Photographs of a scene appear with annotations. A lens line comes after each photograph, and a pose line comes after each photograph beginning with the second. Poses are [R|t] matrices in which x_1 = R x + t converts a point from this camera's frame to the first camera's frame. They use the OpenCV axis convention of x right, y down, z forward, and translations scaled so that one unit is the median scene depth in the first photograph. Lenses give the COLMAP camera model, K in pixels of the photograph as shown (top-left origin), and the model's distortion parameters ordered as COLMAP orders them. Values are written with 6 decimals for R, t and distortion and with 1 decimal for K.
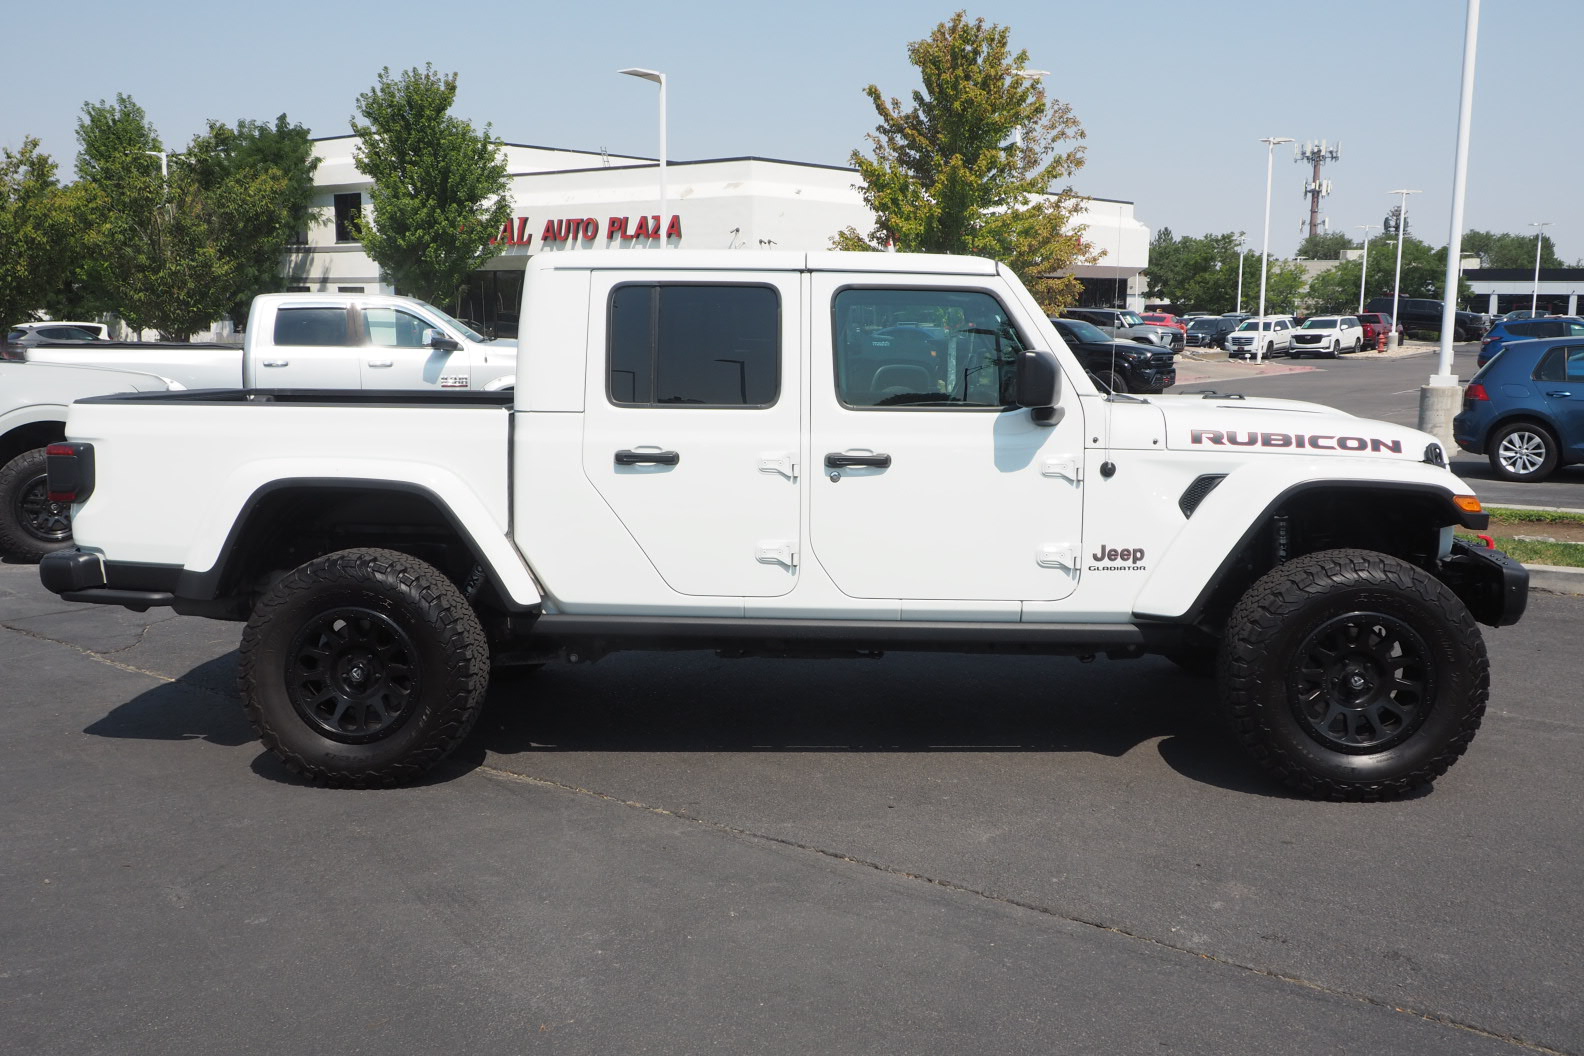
lens RADIAL K [[1365.0, 0, 792.0], [0, 1365.0, 528.0], [0, 0, 1]] dist [-0.010044, -0.007014]
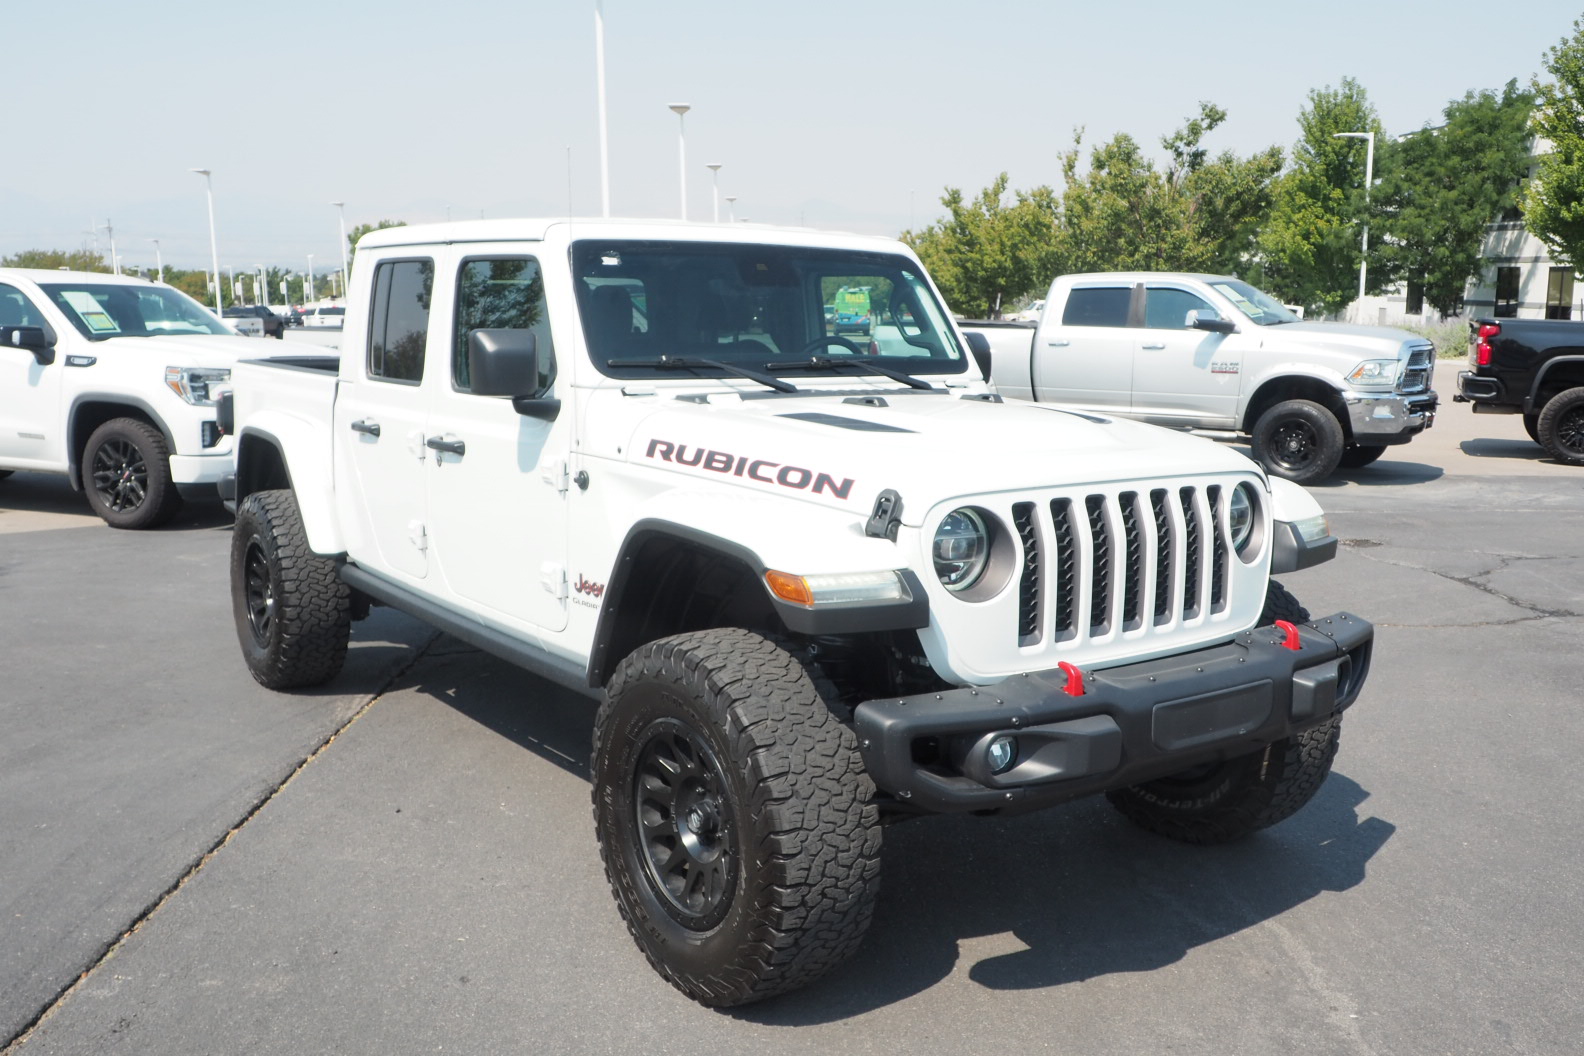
lens RADIAL K [[1377.2, 0, 791.9], [0, 1377.2, 588.6], [0, 0, 1]] dist [-0.040732, -0.003742]
pose [[0.613775, 0.155531, -0.774009, 0.226300], [-0.113282, 0.987607, 0.108622, -0.019668], [0.781311, 0.021011, 0.623788, 0.144326]]
